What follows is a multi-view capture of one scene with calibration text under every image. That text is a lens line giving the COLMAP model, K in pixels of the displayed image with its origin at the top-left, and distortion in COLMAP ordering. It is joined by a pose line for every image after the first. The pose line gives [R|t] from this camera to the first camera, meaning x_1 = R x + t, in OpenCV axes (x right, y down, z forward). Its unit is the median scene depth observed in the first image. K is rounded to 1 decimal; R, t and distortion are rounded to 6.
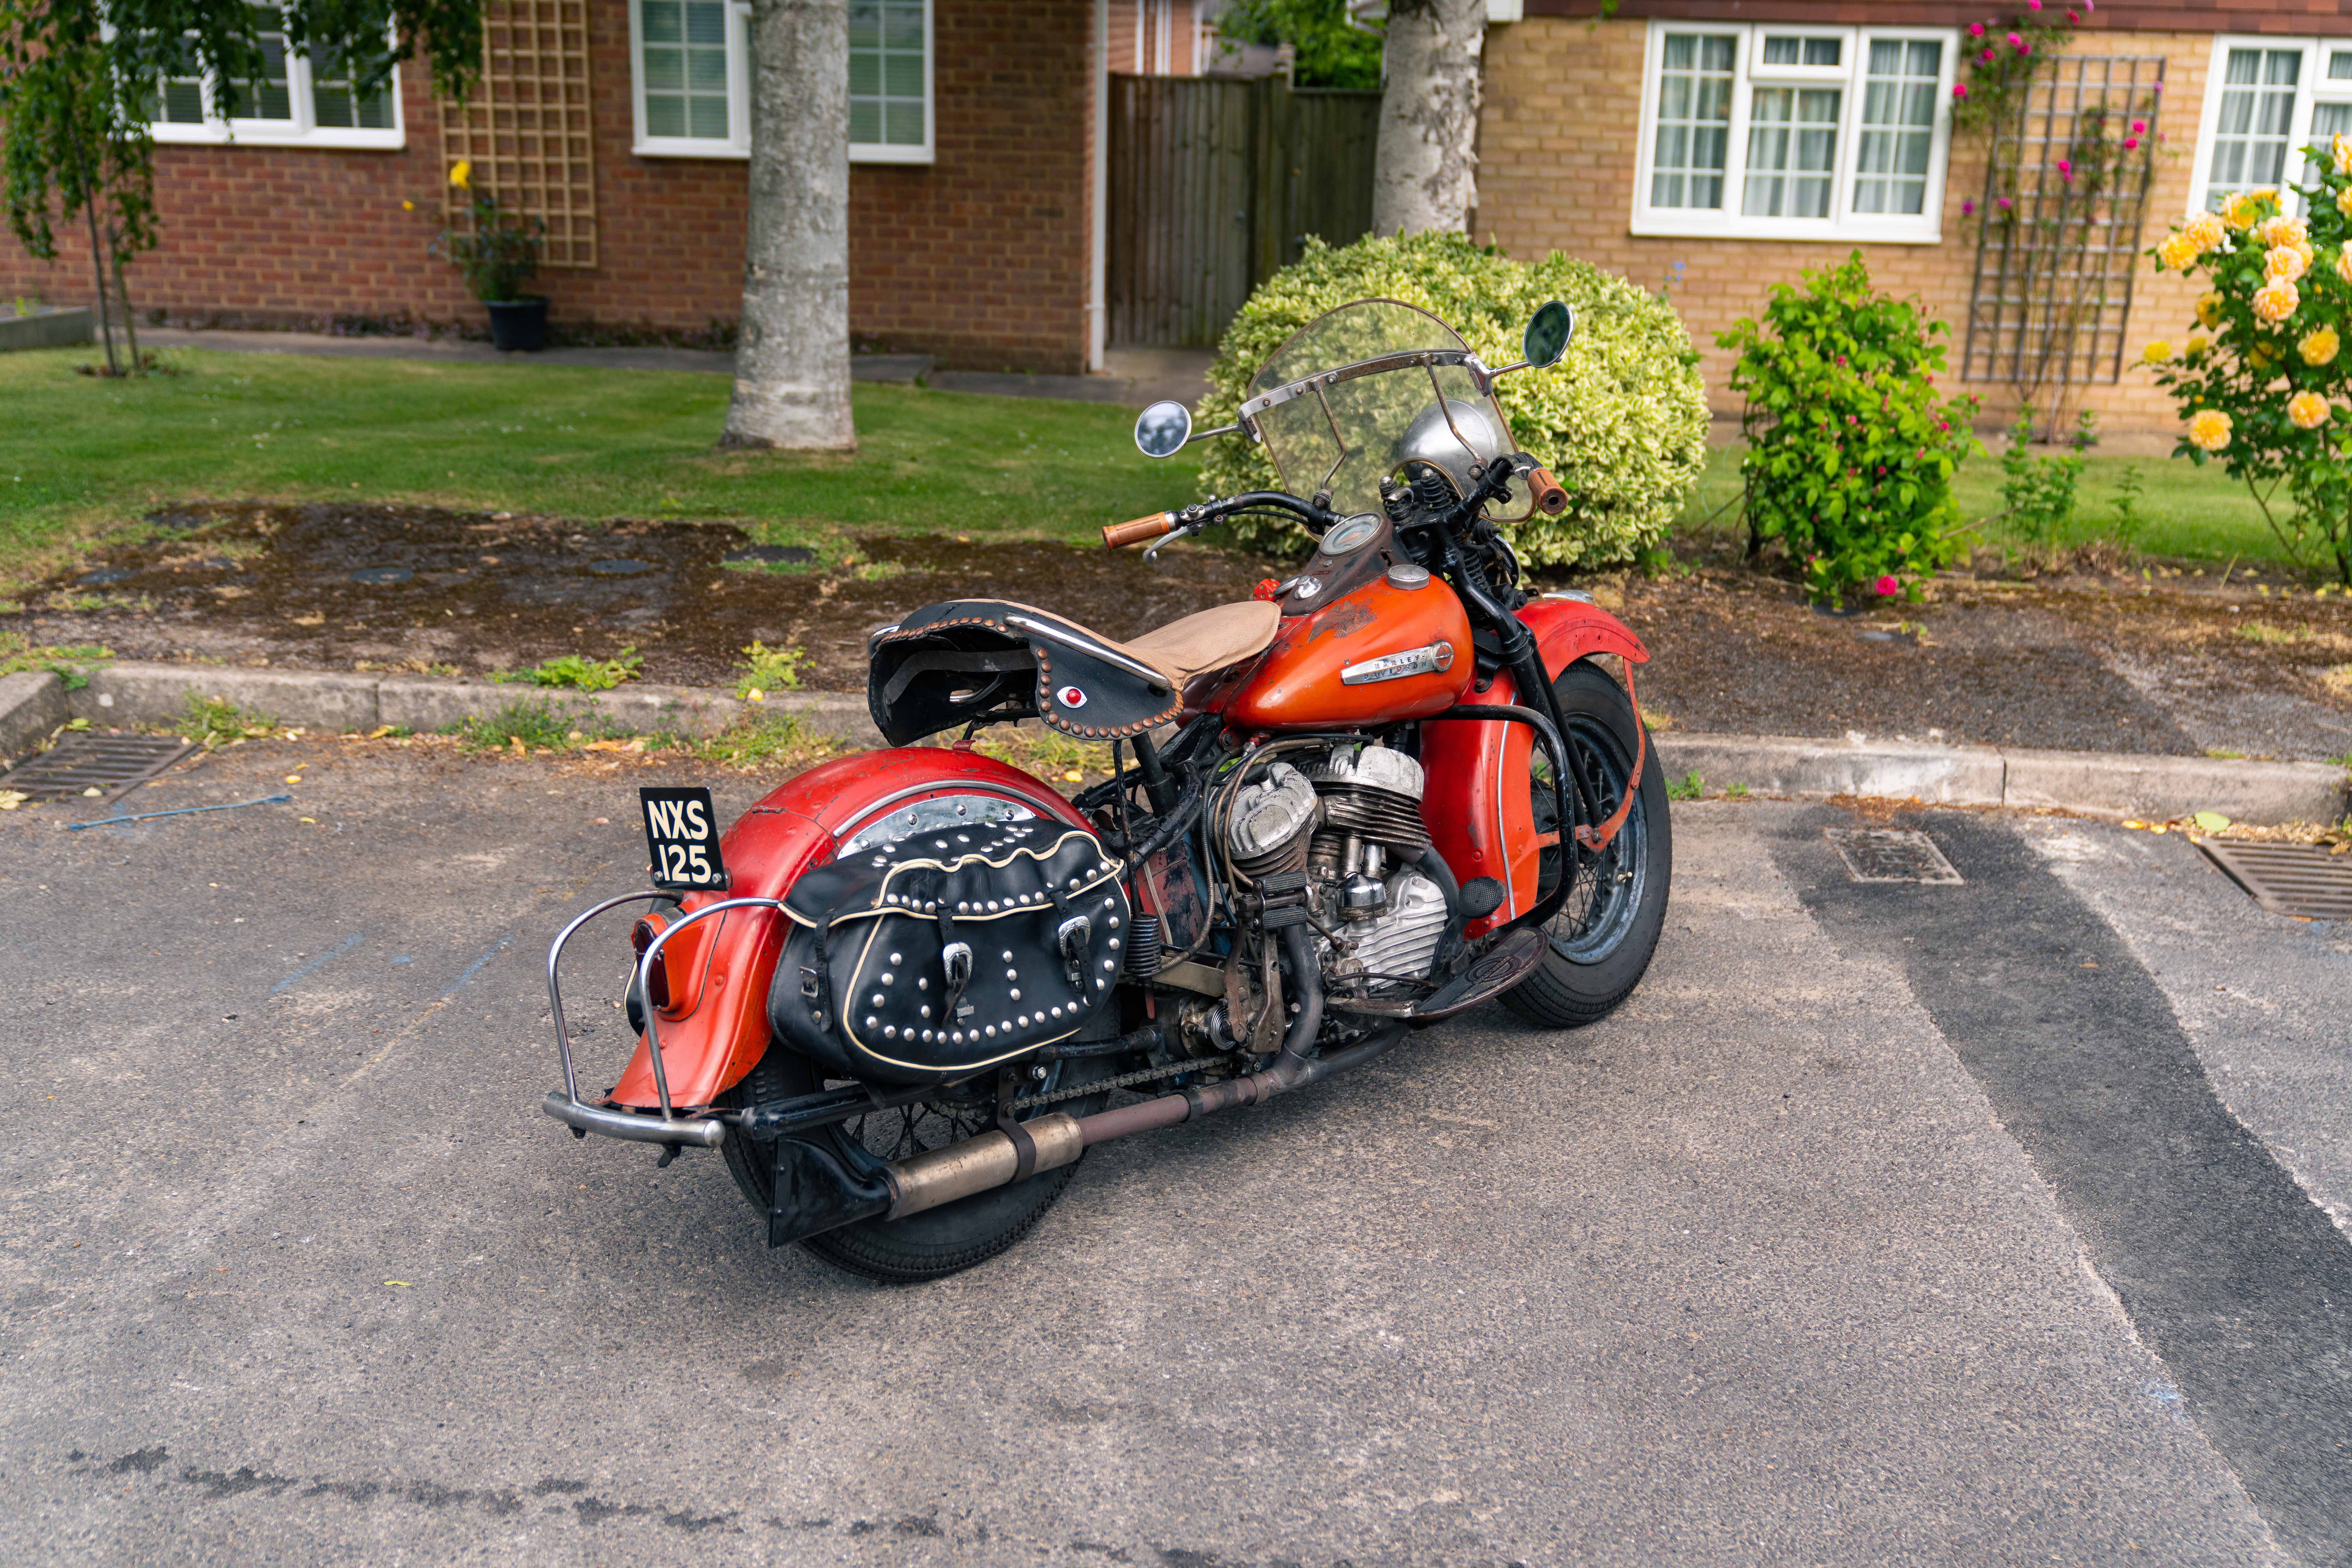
lens RADIAL K [[2346.0, 0, 1182.9], [0, 2346.0, 792.8], [0, 0, 1]] dist [-0.006387, 0.009743]
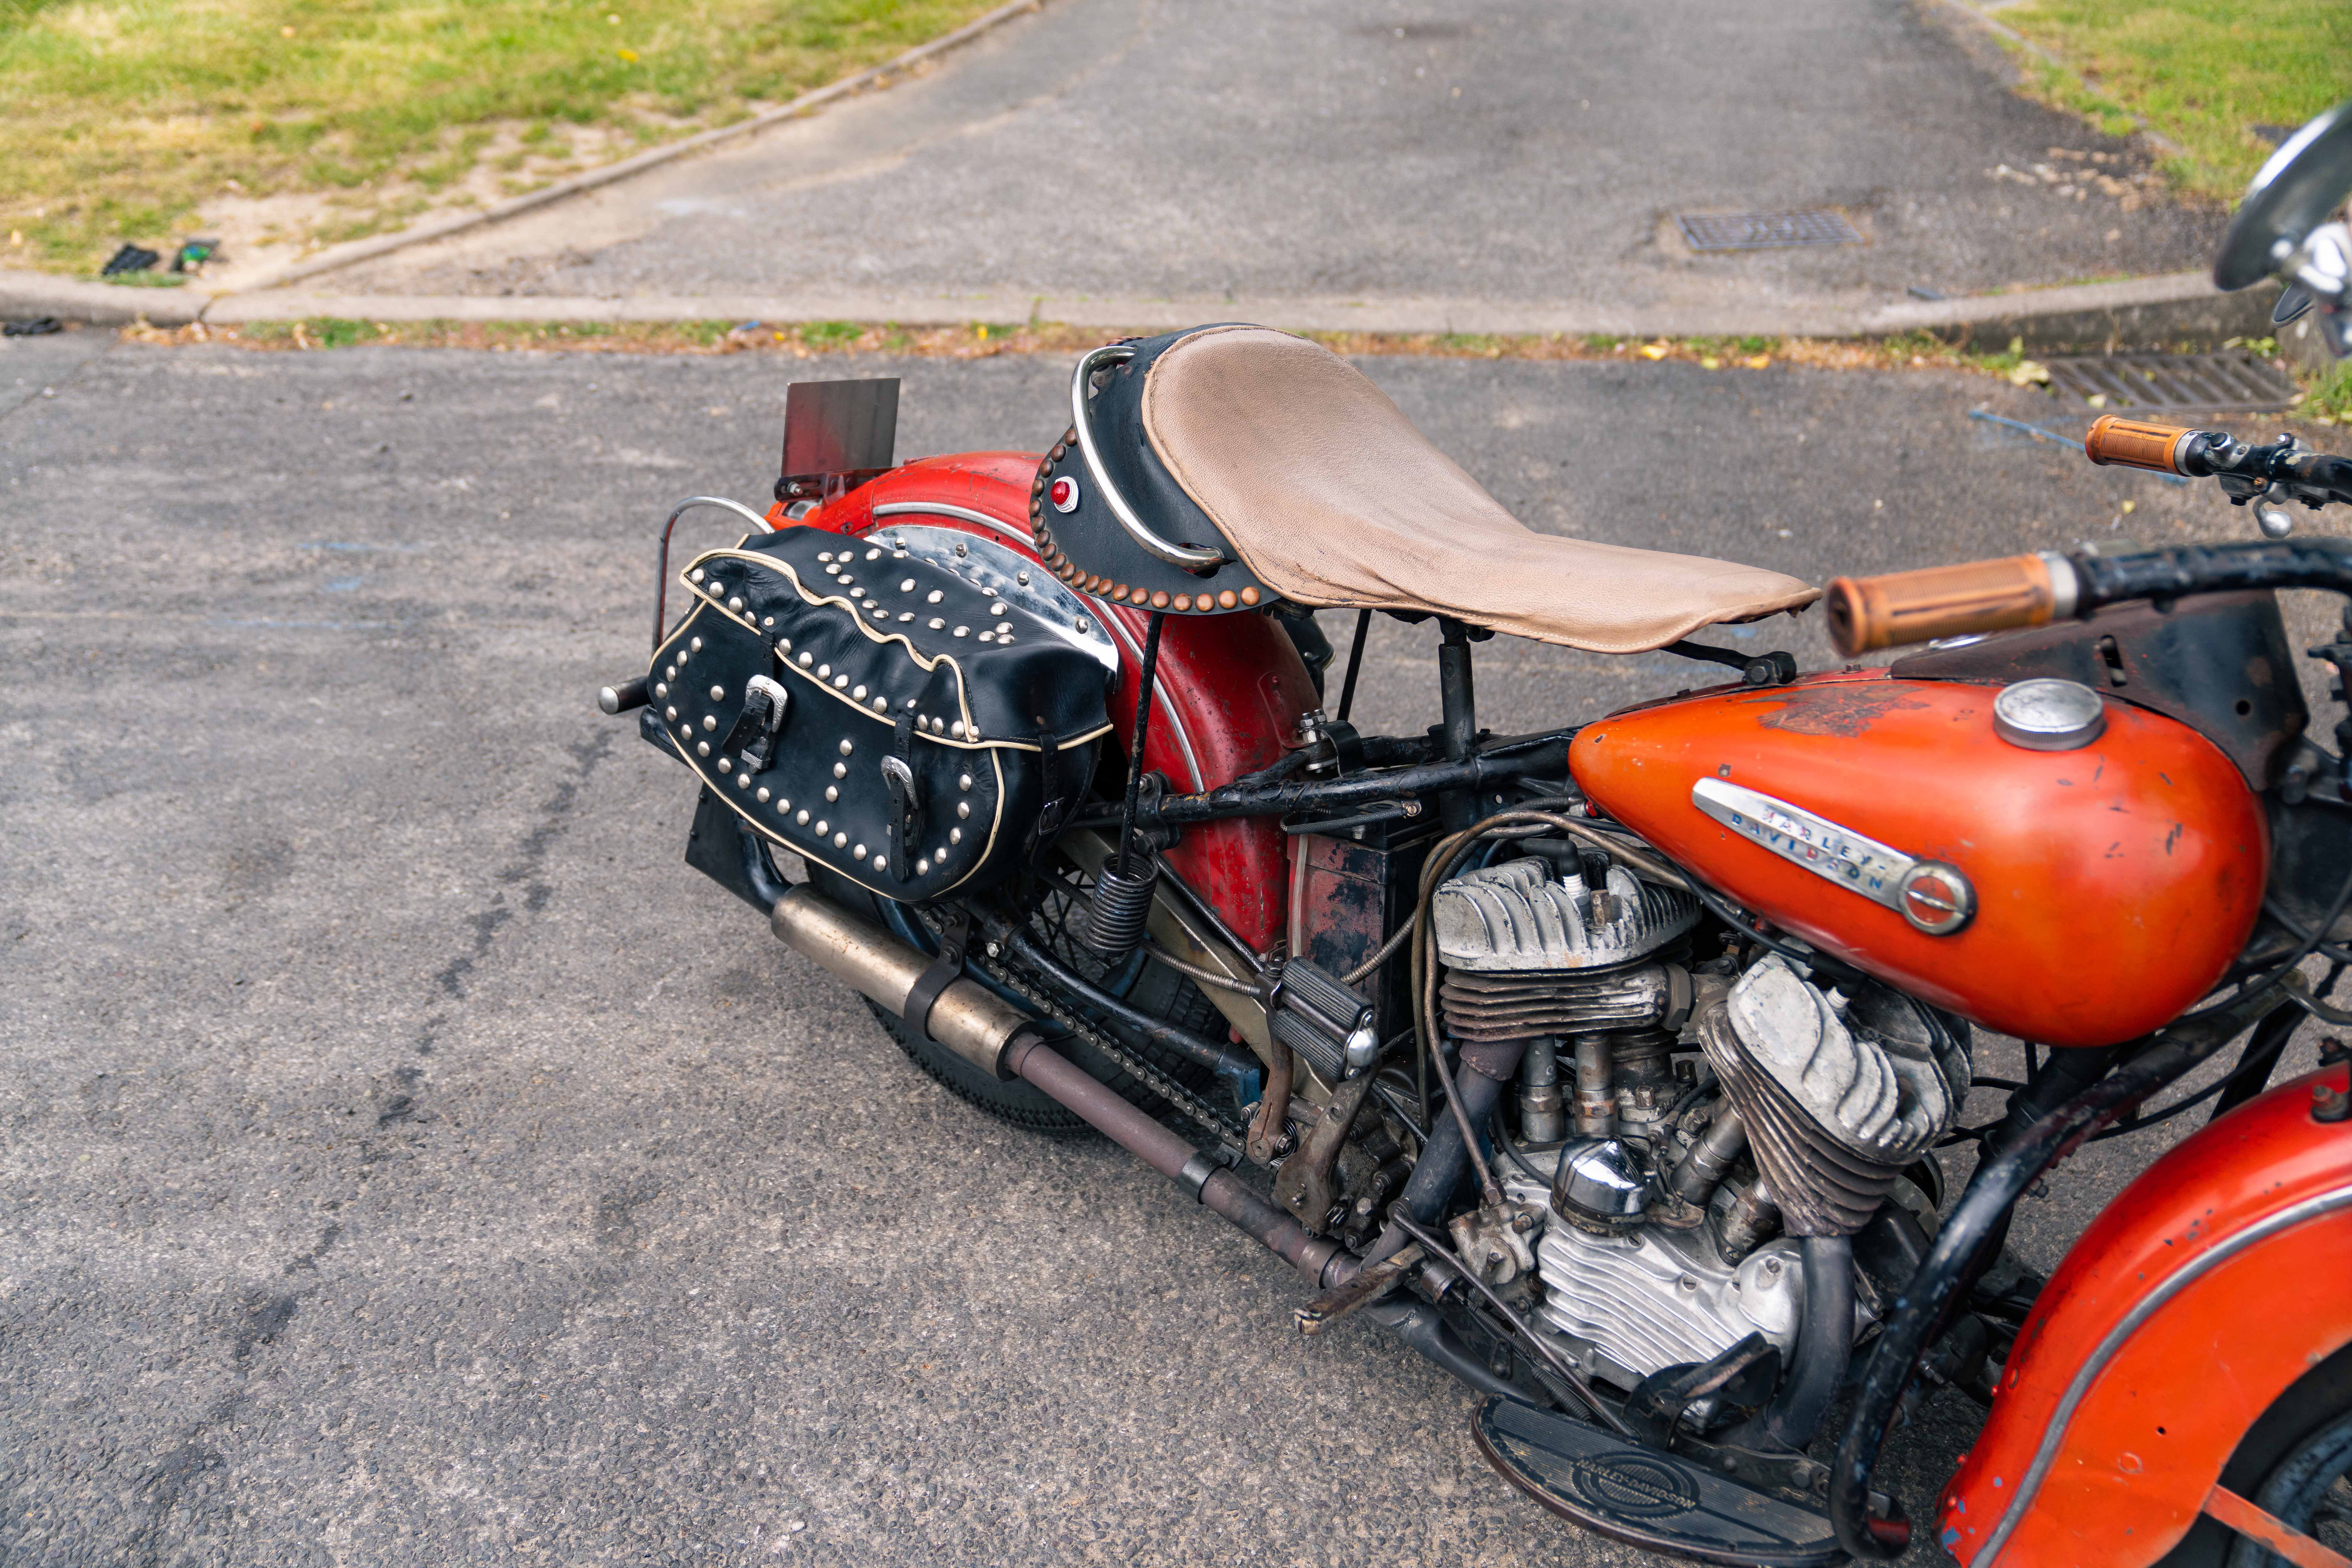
lens RADIAL K [[2046.3, 0, 1167.1], [0, 2046.3, 772.5], [0, 0, 1]] dist [-0.000056, 0.003515]
pose [[0.058500, 0.492551, -0.868315, 0.265559], [-0.287217, 0.841332, 0.457894, -0.133390], [0.956077, 0.222608, 0.190687, 0.509600]]
